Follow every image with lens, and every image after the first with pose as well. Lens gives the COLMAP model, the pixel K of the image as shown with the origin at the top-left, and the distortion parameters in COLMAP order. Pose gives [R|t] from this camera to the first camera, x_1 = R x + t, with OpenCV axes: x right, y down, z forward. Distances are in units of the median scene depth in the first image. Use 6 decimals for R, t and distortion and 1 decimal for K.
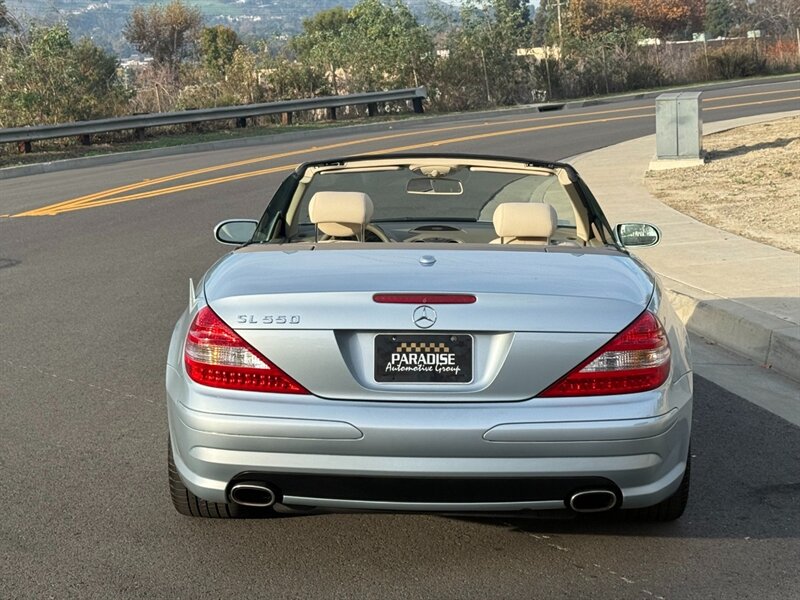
lens RADIAL K [[1596.3, 0, 400.0], [0, 1596.3, 300.0], [0, 0, 1]] dist [0.135905, 0.028470]
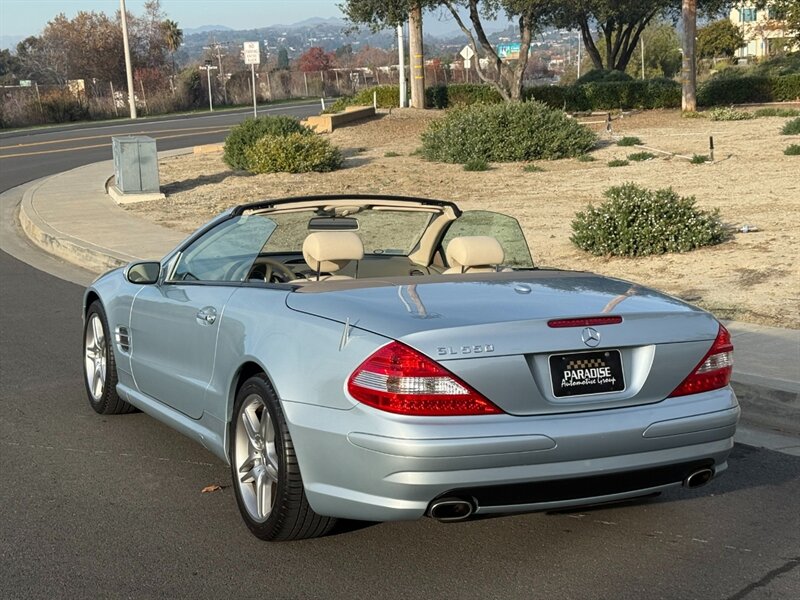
lens RADIAL K [[1340.1, 0, 400.0], [0, 1340.1, 300.0], [0, 0, 1]] dist [0.149040, 0.107197]
pose [[0.876819, -0.057248, 0.477401, -0.567578], [0.060213, 0.998144, 0.009103, -0.033540], [-0.477036, 0.020764, 0.878639, 0.205107]]
